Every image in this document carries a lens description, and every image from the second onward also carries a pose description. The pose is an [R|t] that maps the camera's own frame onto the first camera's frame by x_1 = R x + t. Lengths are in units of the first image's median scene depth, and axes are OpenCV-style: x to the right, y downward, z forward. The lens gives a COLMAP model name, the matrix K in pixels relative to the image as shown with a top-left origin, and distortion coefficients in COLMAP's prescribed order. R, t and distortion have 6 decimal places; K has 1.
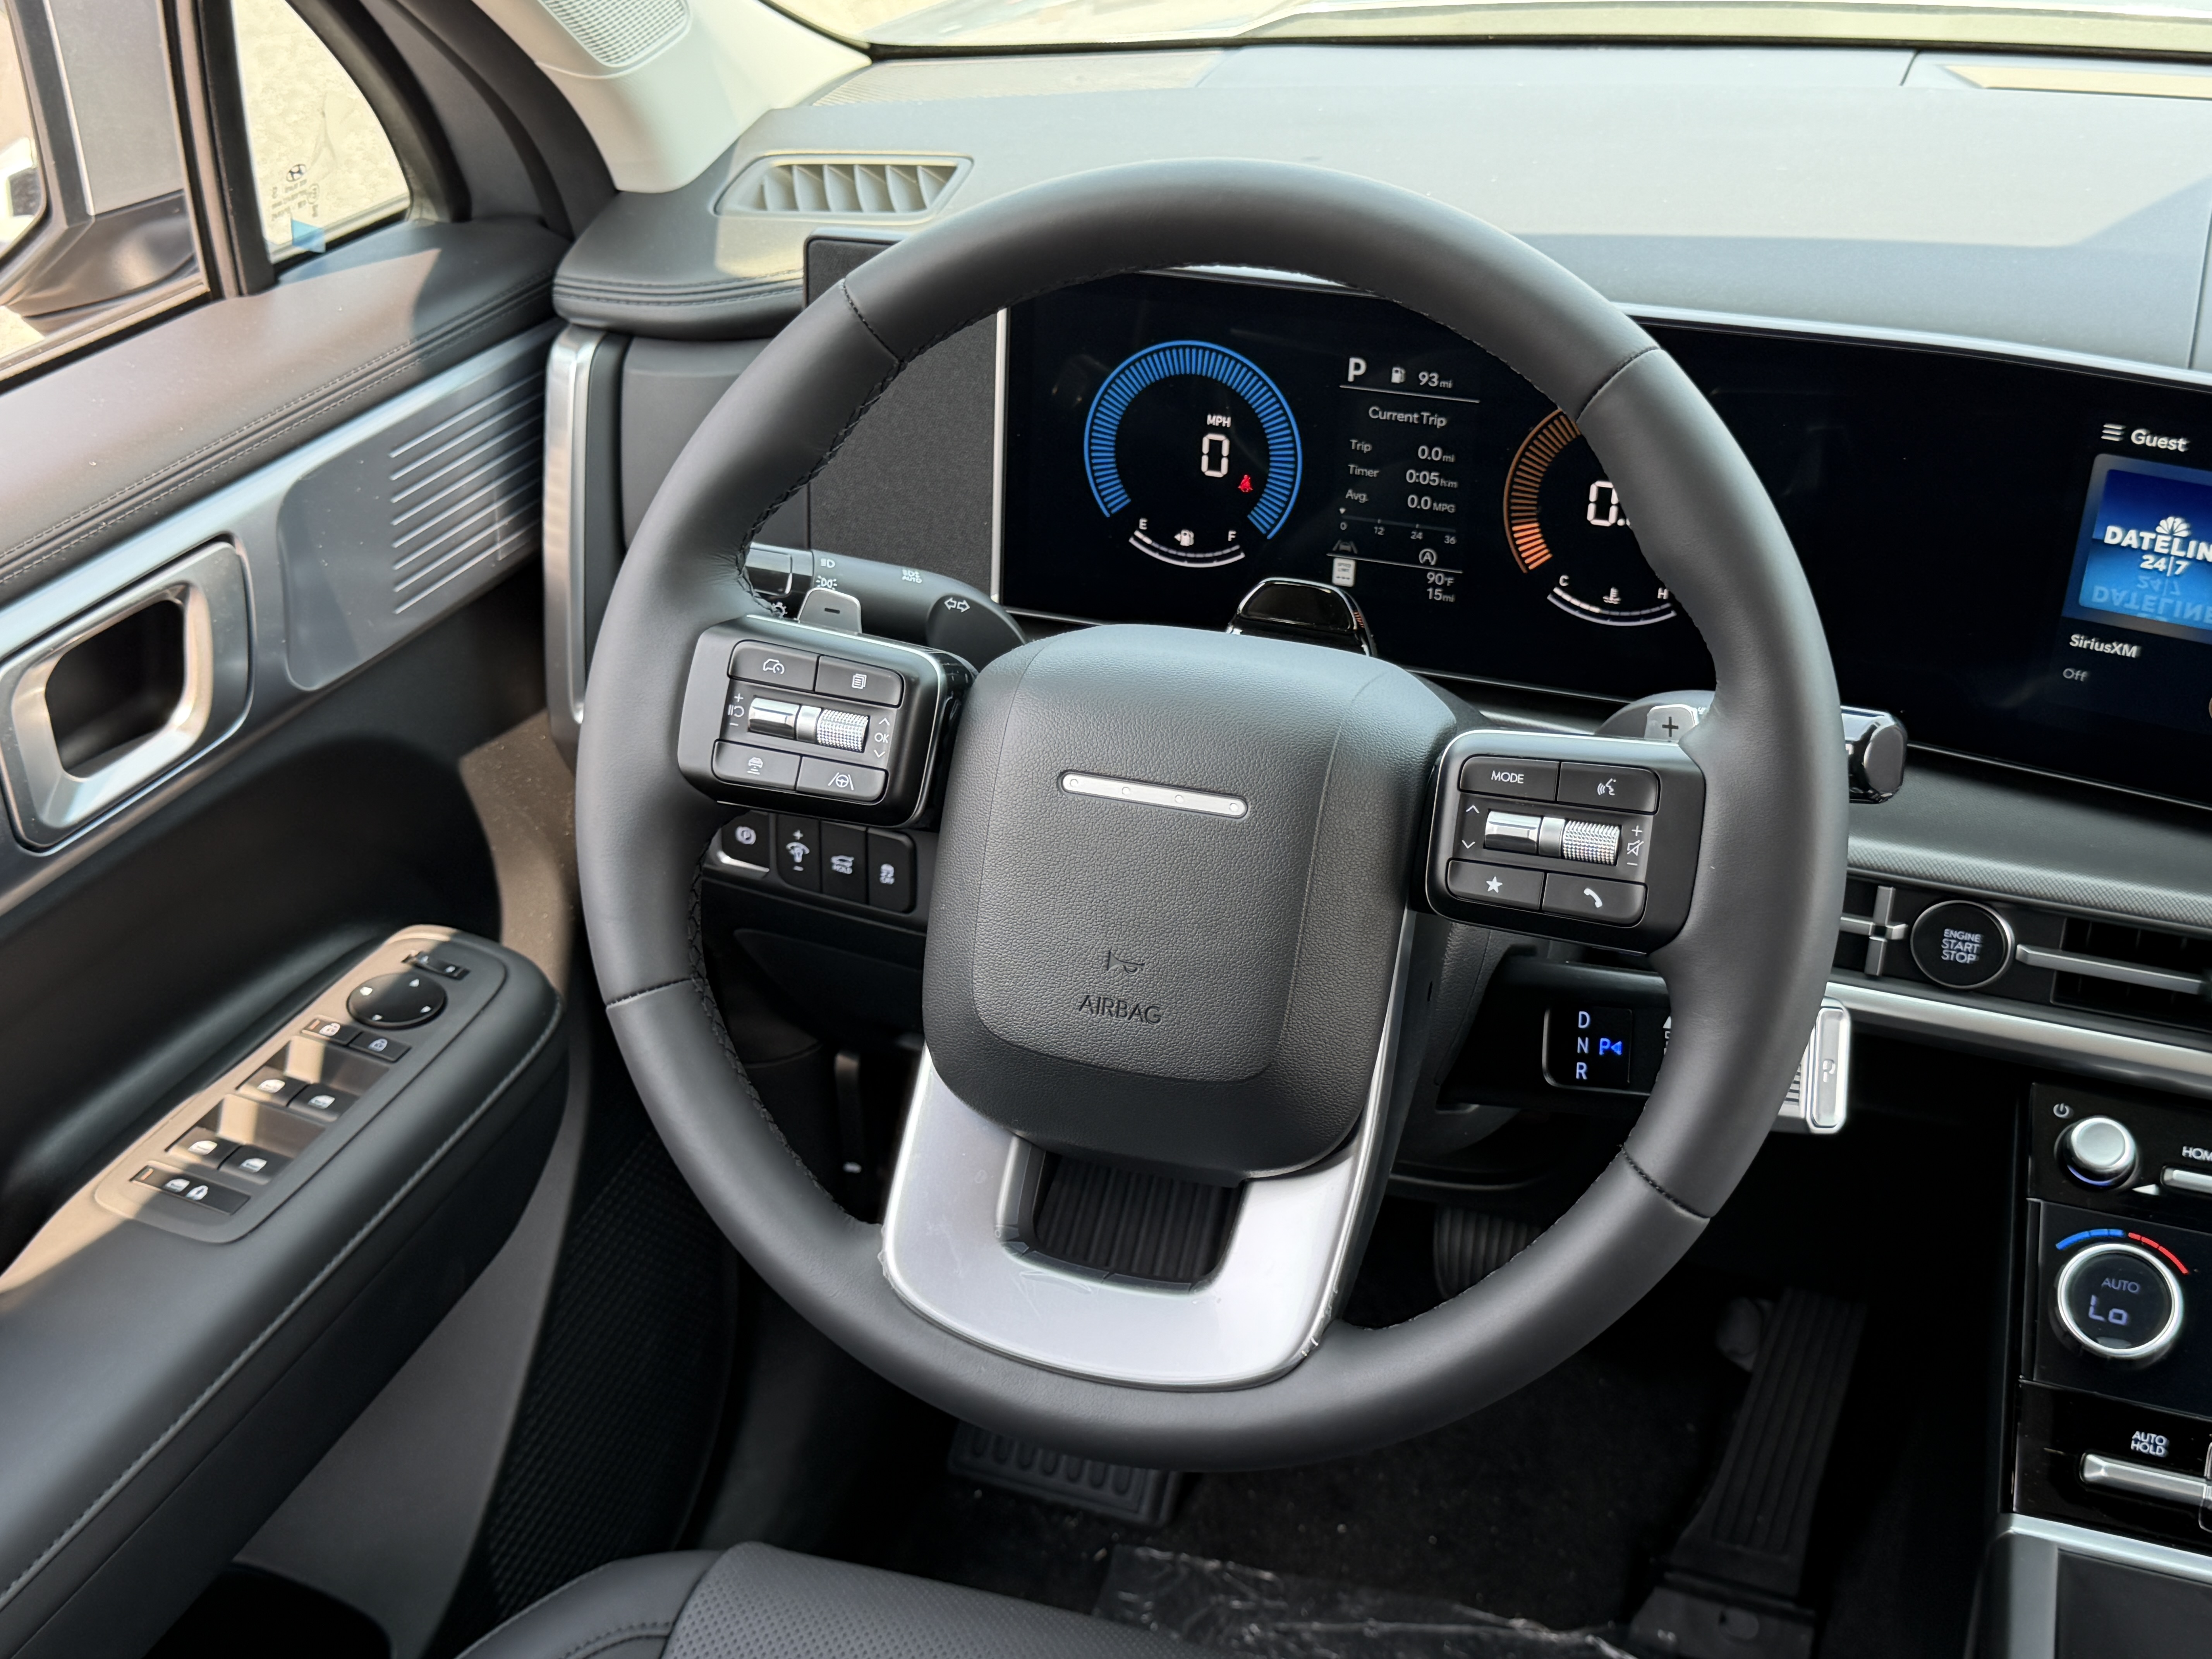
lens RADIAL K [[2736.1, 0, 1100.0], [0, 2736.1, 844.0], [0, 0, 1]] dist [0.174664, -0.457815]
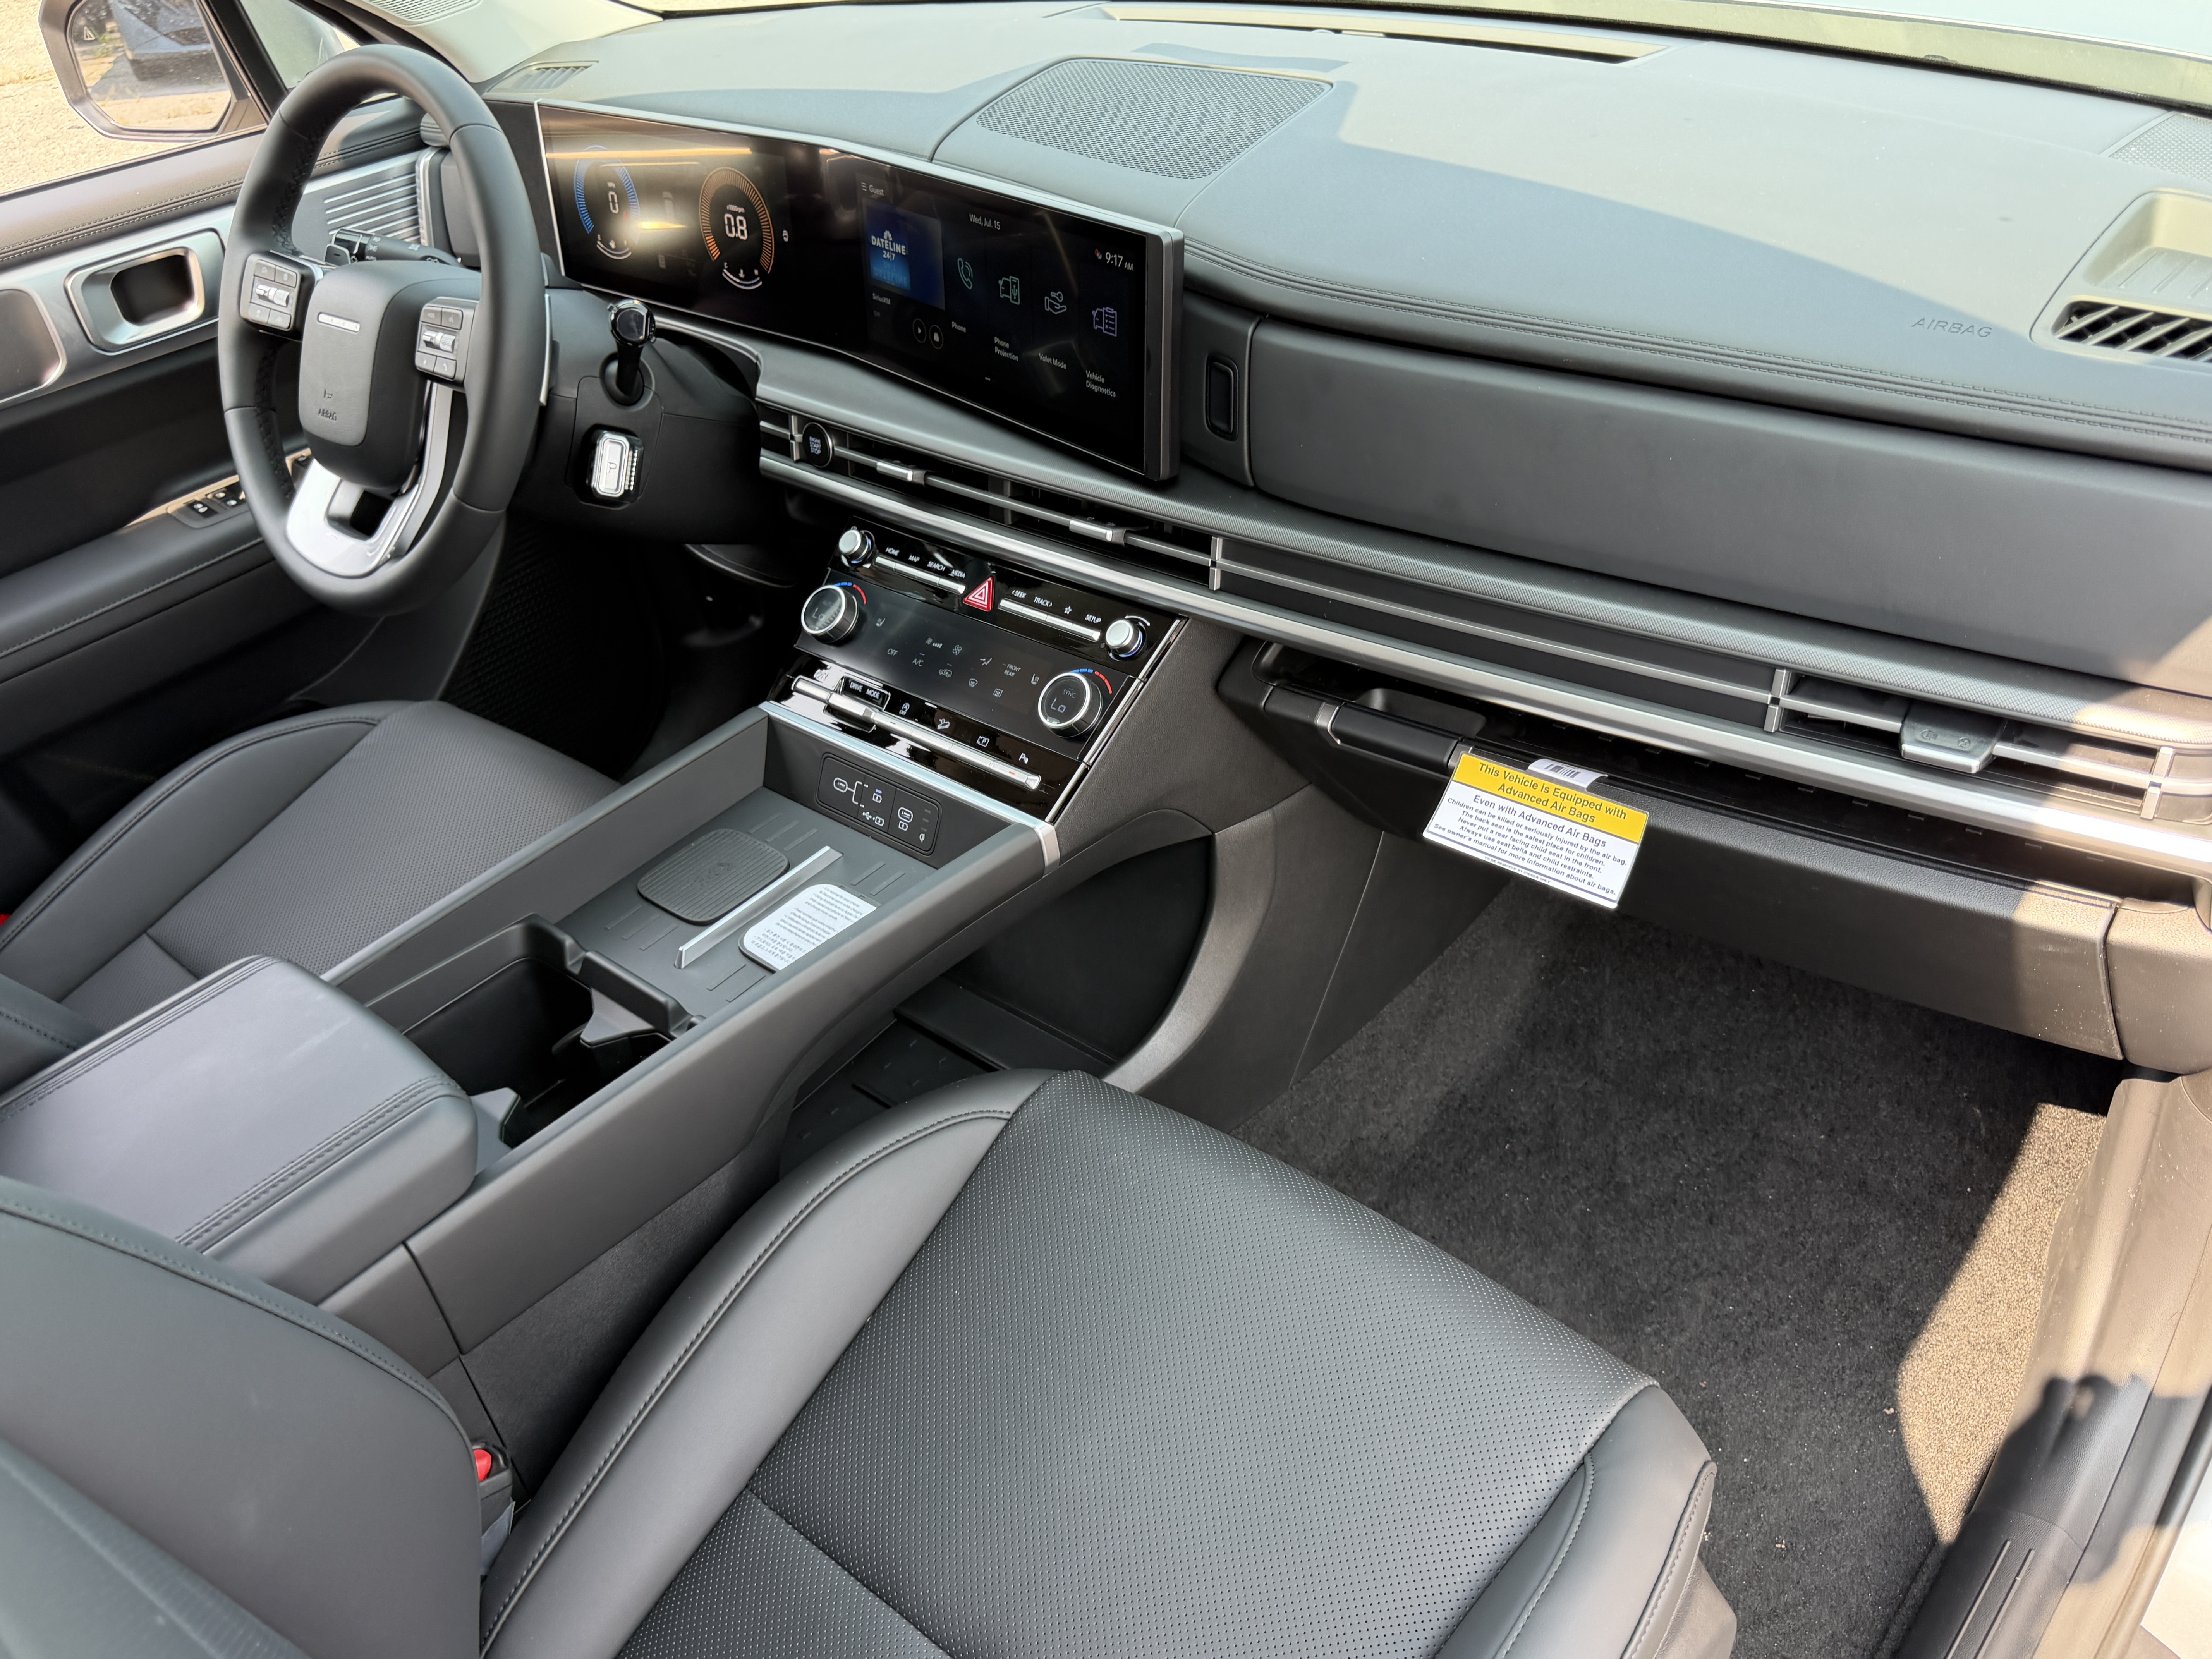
lens RADIAL K [[1742.4, 0, 1101.1], [0, 1742.4, 779.1], [0, 0, 1]] dist [0.208597, -0.463292]
pose [[0.925939, 0.126507, -0.355855, 1.030216], [-0.088147, 0.988597, 0.122088, 0.106237], [0.367242, -0.081678, 0.926532, -0.178585]]
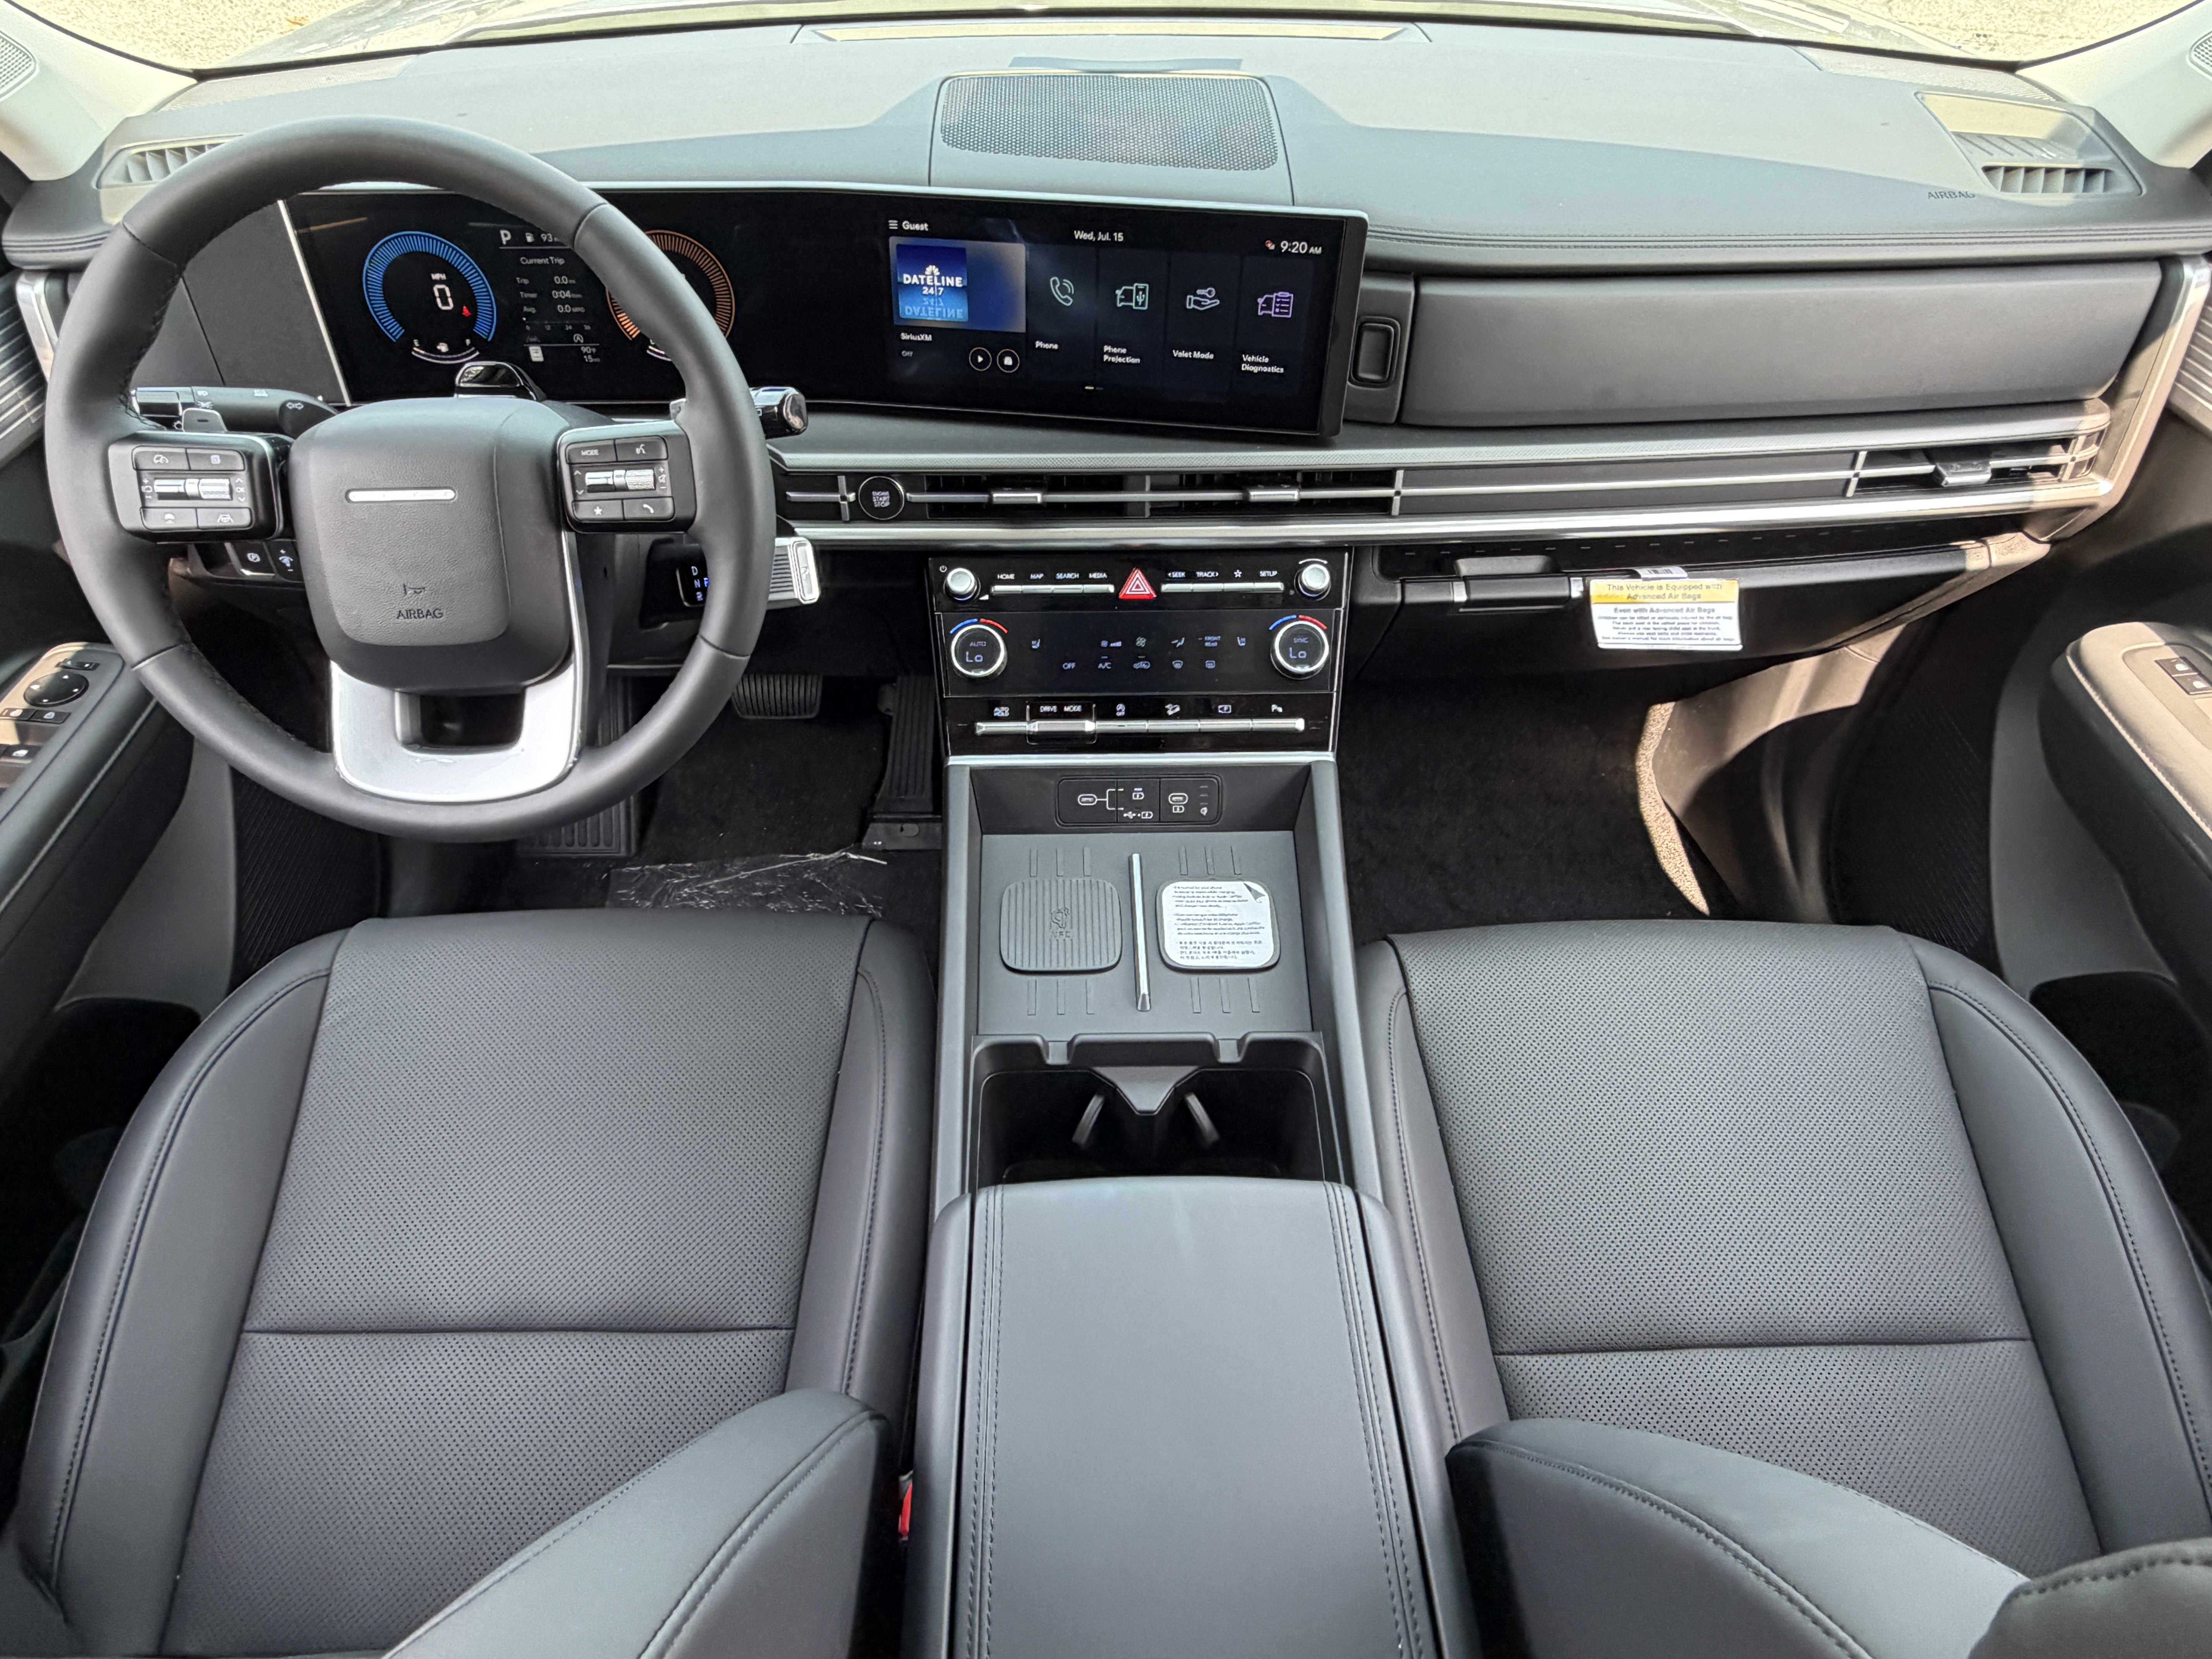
lens RADIAL K [[1322.9, 0, 1085.0], [0, 1322.9, 823.8], [0, 0, 1]] dist [0.000597, -0.000447]
pose [[0.932734, -0.245266, 0.264296, 0.134015], [0.171006, 0.946230, 0.274600, 0.021528], [-0.317435, -0.210933, 0.924523, -0.012578]]
